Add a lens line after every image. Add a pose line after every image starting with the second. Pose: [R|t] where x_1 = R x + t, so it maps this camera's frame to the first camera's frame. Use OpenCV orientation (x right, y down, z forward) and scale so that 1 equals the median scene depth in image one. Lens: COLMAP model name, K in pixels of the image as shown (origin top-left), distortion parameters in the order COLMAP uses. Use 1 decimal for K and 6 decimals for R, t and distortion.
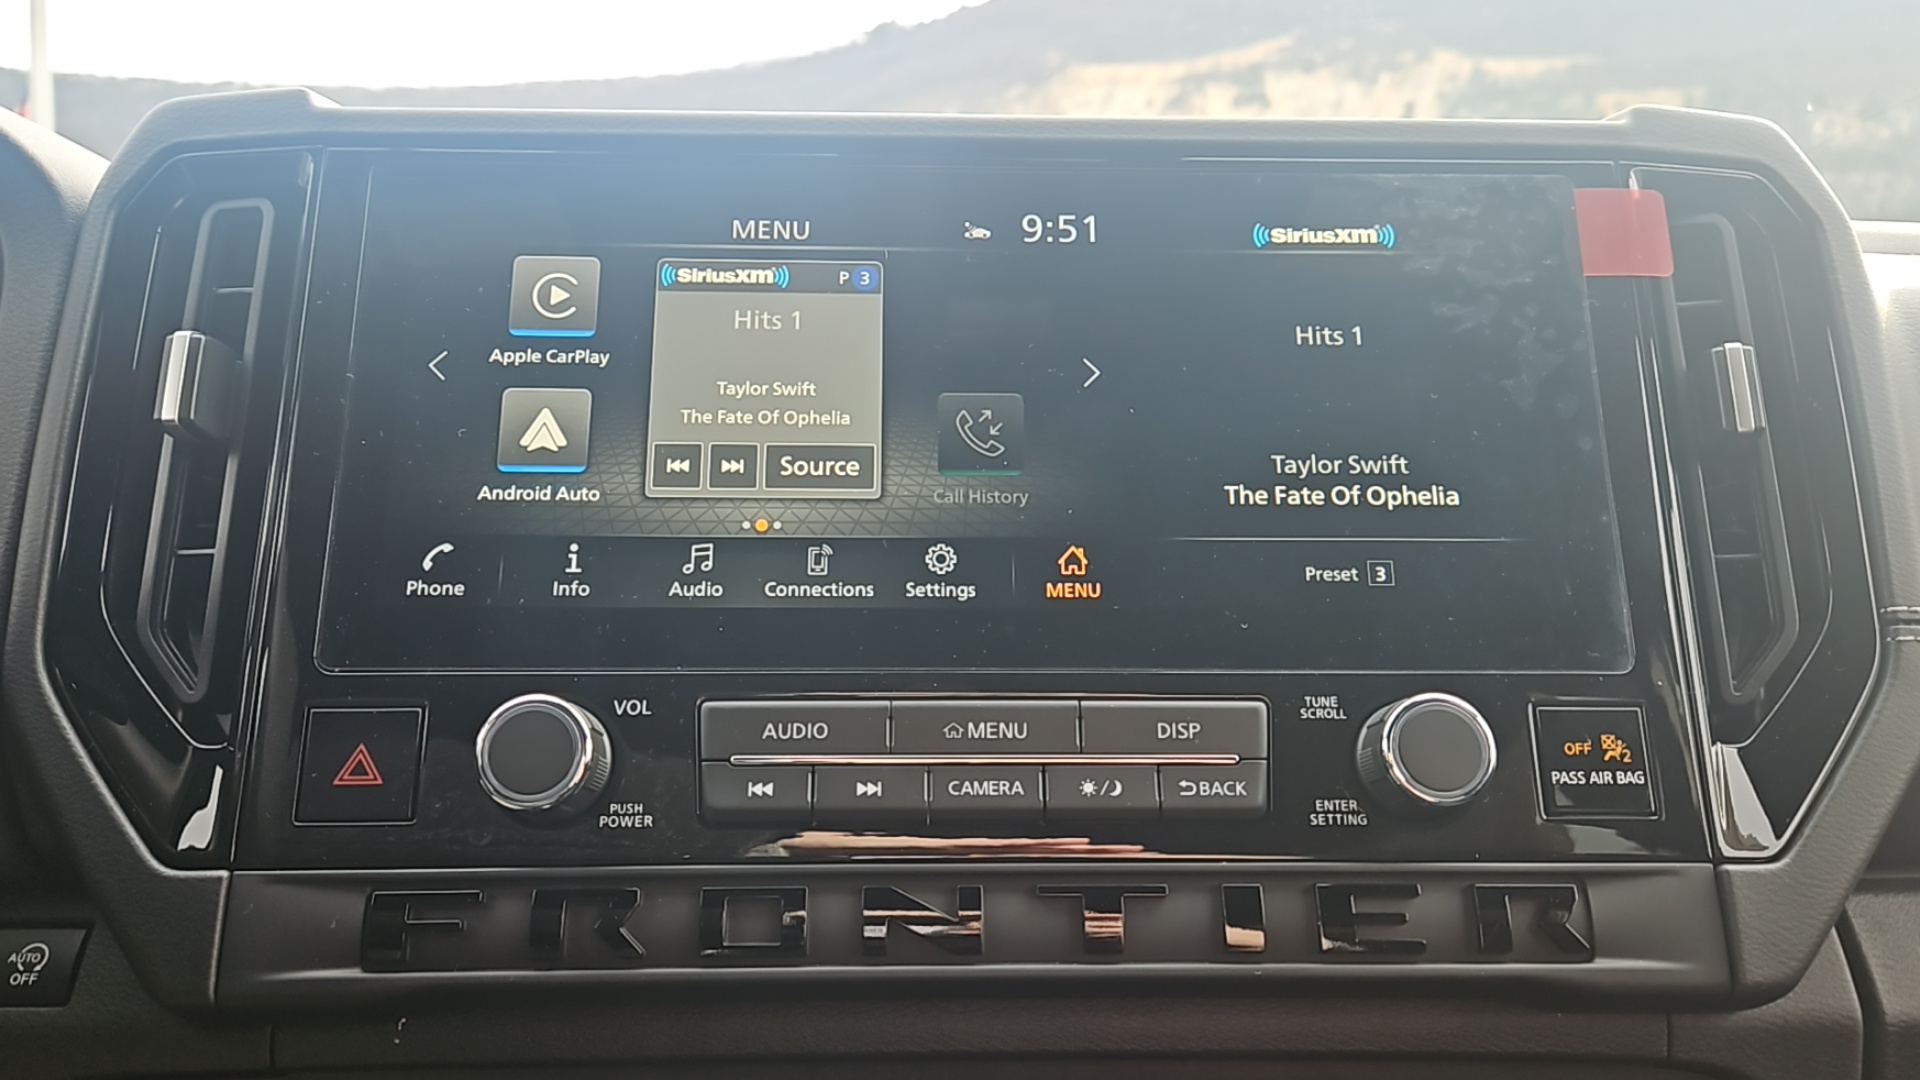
lens RADIAL K [[1410.7, 0, 961.0], [0, 1410.7, 529.5], [0, 0, 1]] dist [0.063028, -0.058685]
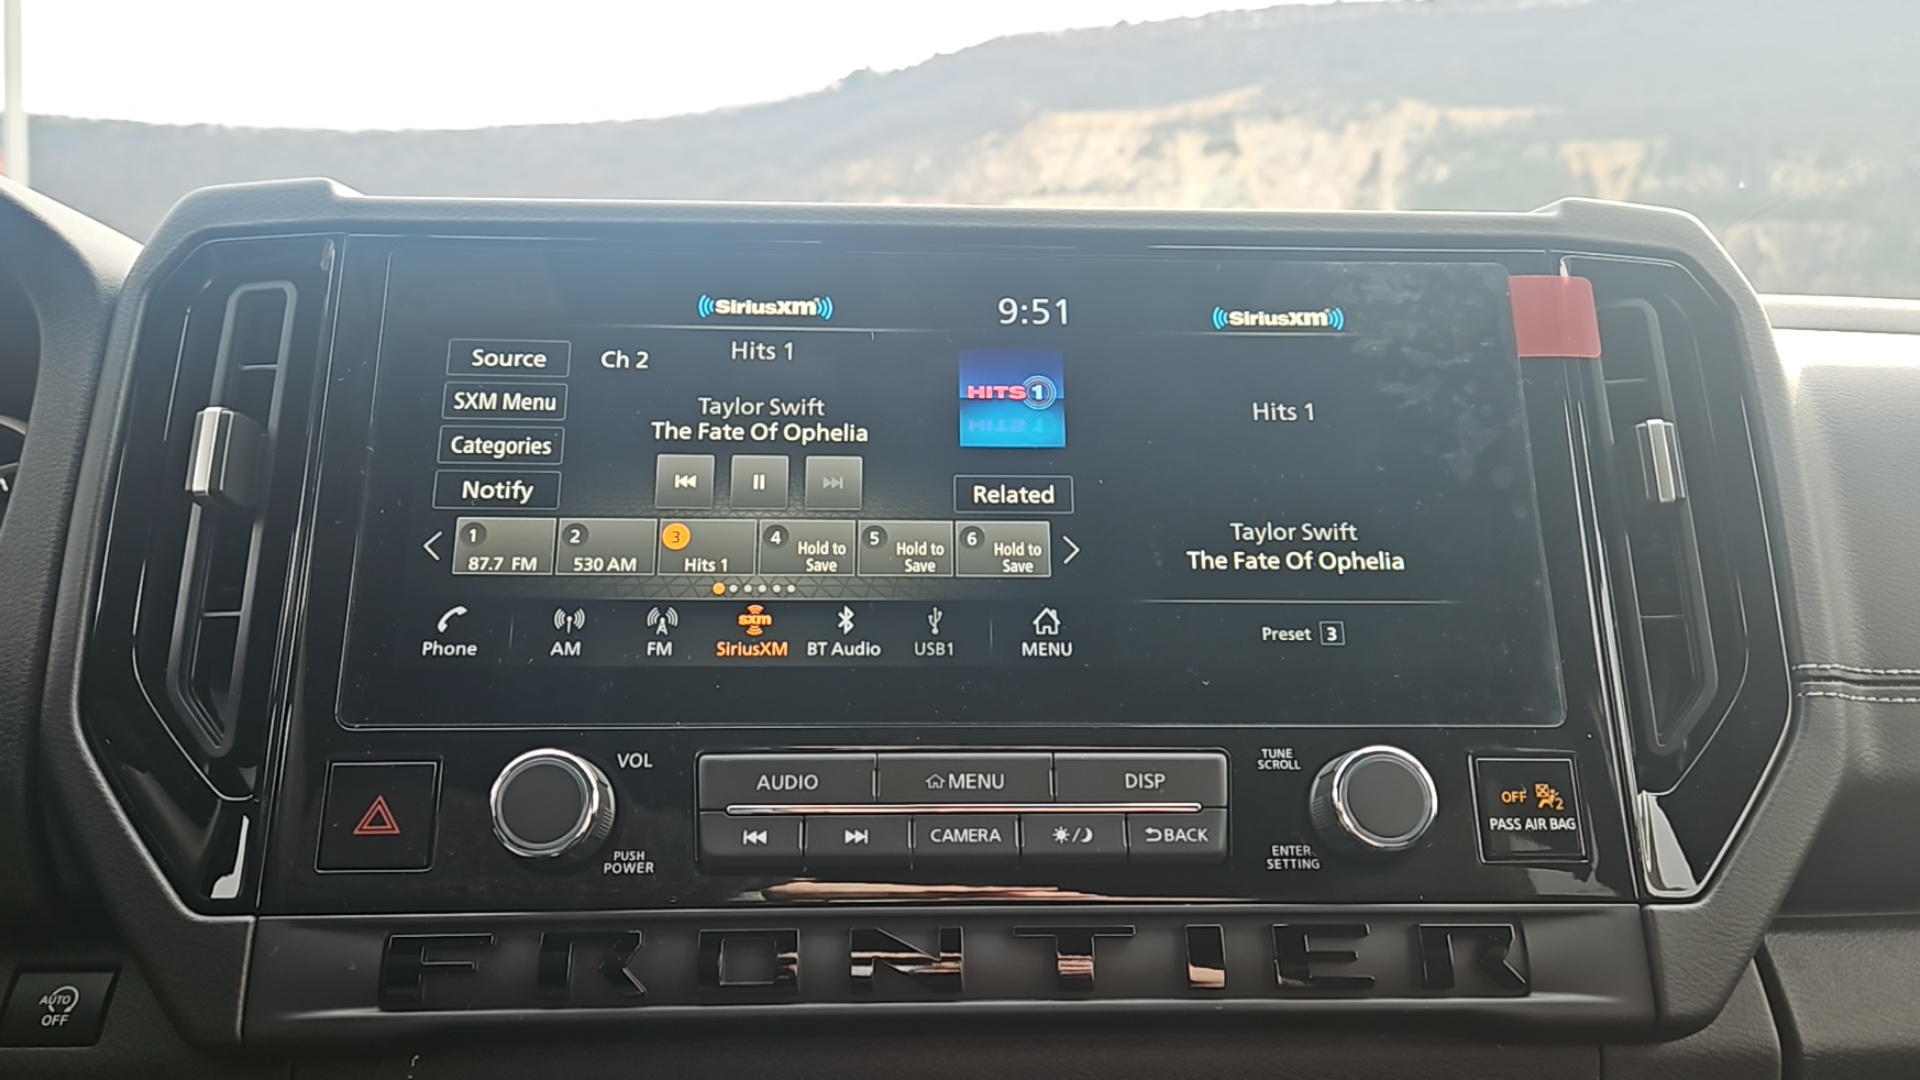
lens RADIAL K [[1410.8, 0, 957.1], [0, 1410.8, 538.2], [0, 0, 1]] dist [0.063532, -0.058790]
pose [[0.999872, 0.000456, 0.015967, -0.005907], [-0.000079, 0.999721, -0.023634, -0.016279], [-0.015973, 0.023630, 0.999593, -0.074084]]
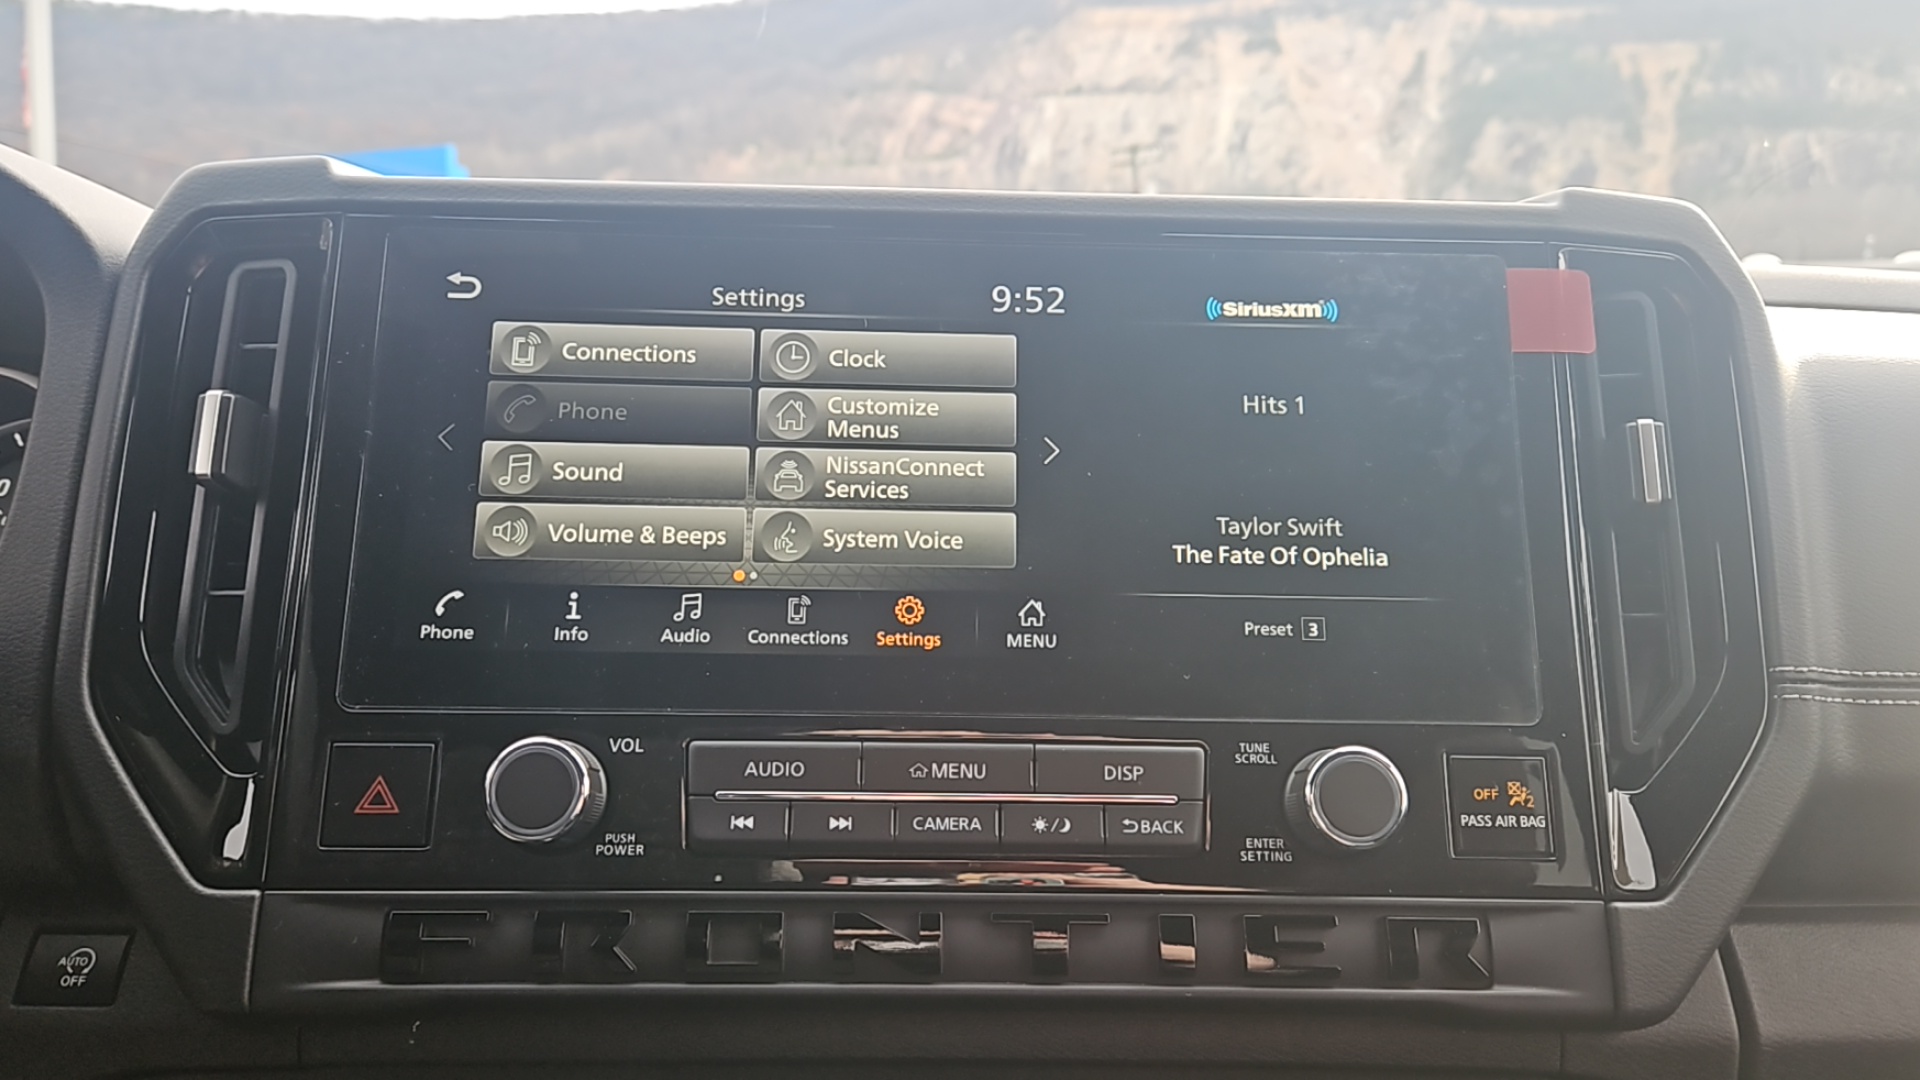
lens RADIAL K [[1411.7, 0, 961.6], [0, 1411.7, 530.7], [0, 0, 1]] dist [0.061659, -0.054152]
pose [[0.999883, 0.015257, 0.000568, 0.023981], [-0.015267, 0.999109, 0.039338, -0.085373], [0.000033, -0.039342, 0.999226, -0.089072]]
